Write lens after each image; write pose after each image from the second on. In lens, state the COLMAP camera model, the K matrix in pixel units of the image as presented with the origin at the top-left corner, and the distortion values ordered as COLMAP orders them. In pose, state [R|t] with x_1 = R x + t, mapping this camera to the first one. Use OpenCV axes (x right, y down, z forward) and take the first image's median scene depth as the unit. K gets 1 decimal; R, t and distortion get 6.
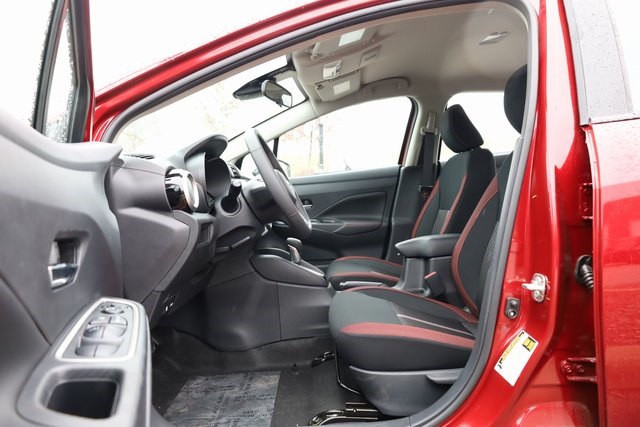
lens RADIAL K [[431.5, 0, 320.0], [0, 431.5, 213.5], [0, 0, 1]] dist [0.001041, -0.000057]
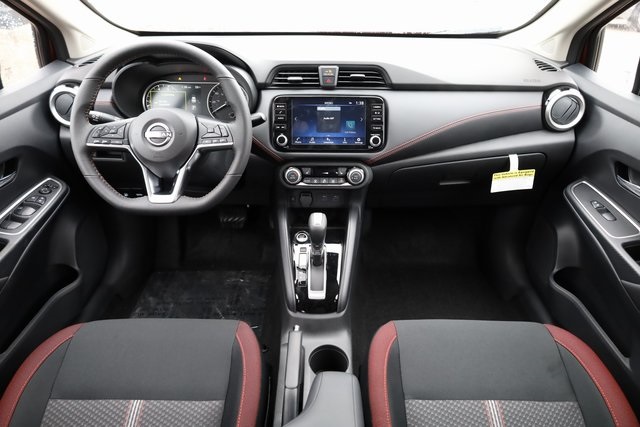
lens RADIAL K [[431.5, 0, 320.0], [0, 431.5, 213.5], [0, 0, 1]] dist [0.001041, -0.000057]
pose [[0.009624, 0.536341, -0.843946, 0.515899], [-0.086565, 0.841264, 0.533649, -0.305835], [0.996200, 0.067920, 0.054525, 1.125677]]
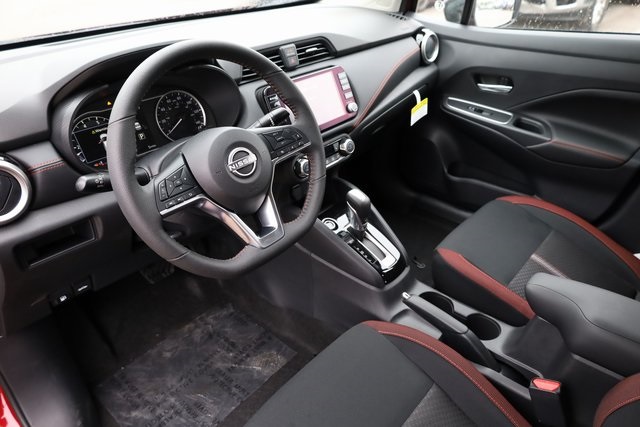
lens RADIAL K [[431.5, 0, 320.0], [0, 431.5, 213.5], [0, 0, 1]] dist [0.001041, -0.000057]
pose [[0.748865, 0.379693, -0.543170, 0.272668], [-0.066576, 0.858560, 0.508373, -0.248583], [0.659370, -0.344541, 0.668224, 0.643342]]
